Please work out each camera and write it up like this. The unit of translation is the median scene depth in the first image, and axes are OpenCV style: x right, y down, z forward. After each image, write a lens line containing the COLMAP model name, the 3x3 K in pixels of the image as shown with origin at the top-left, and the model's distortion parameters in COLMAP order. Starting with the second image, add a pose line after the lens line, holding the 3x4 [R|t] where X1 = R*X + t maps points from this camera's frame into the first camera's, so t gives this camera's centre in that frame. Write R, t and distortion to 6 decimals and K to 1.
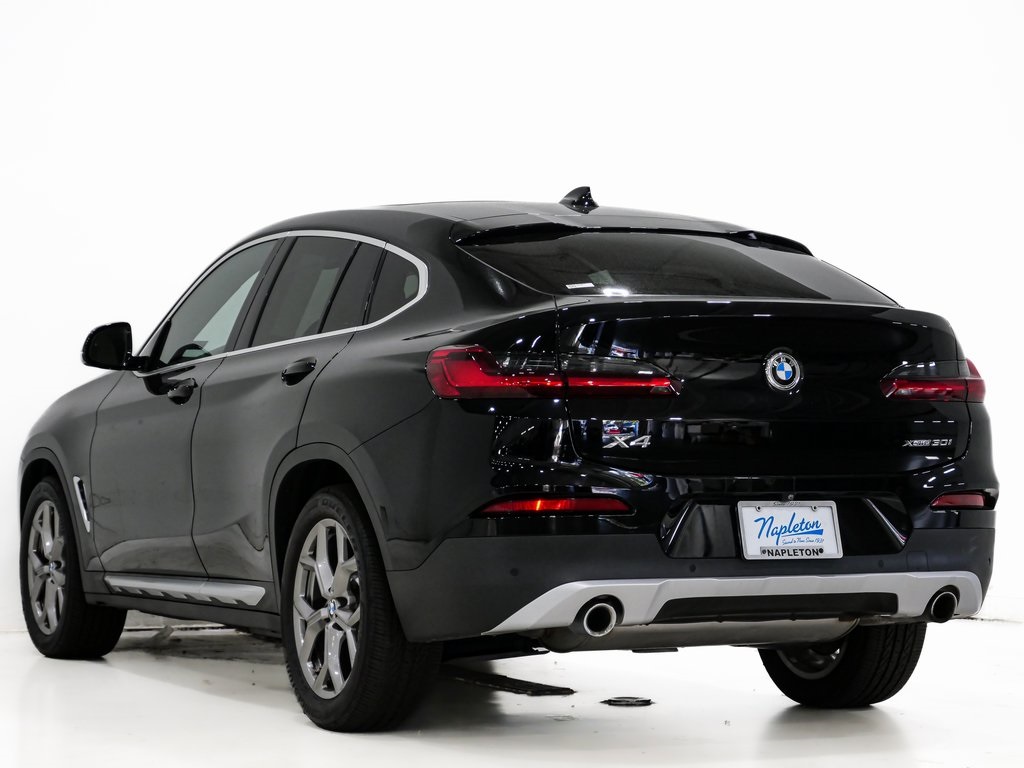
lens RADIAL K [[2586.8, 0, 511.6], [0, 2586.8, 384.3], [0, 0, 1]] dist [0.187053, 0.000000]
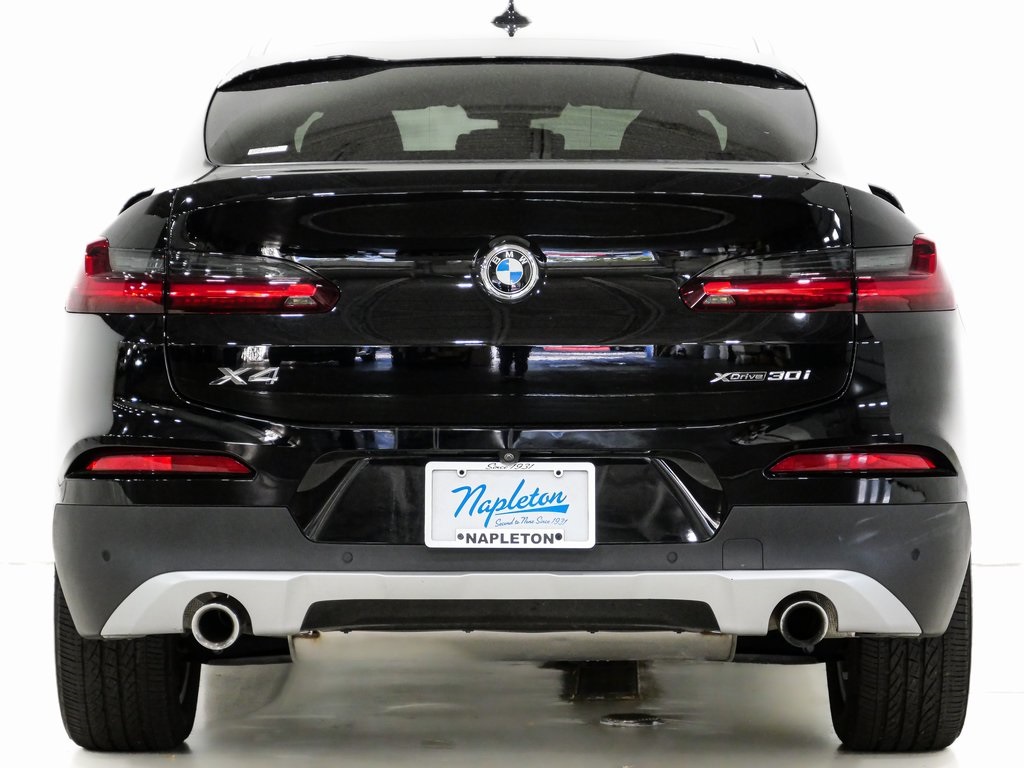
lens RADIAL K [[3037.5, 0, 514.4], [0, 3037.5, 386.0], [0, 0, 1]] dist [-0.026339, 0.000000]
pose [[0.896564, 0.012582, -0.442736, 0.459299], [0.011380, 0.998612, 0.051425, -0.015973], [0.442768, -0.051144, 0.895176, 0.287970]]
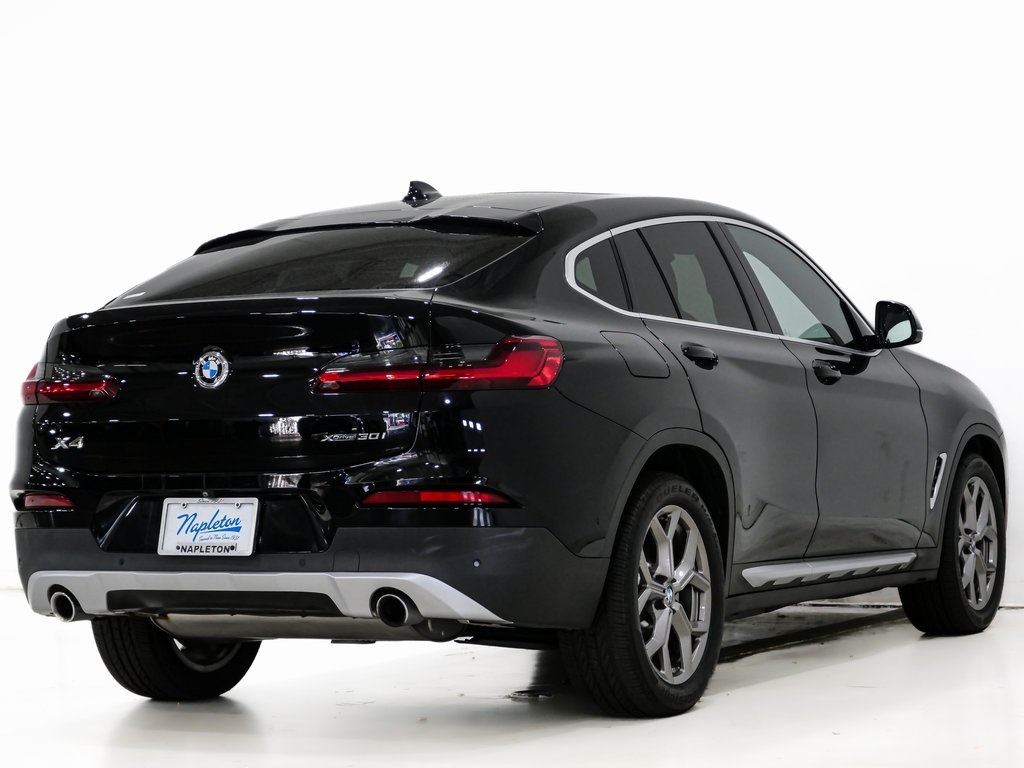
lens RADIAL K [[2501.1, 0, 510.6], [0, 2501.1, 381.2], [0, 0, 1]] dist [0.021244, 0.000000]
pose [[0.582859, -0.028865, -0.812061, 0.966450], [0.041919, 0.999106, -0.005426, 0.009694], [0.811491, -0.030879, 0.583548, 0.526884]]
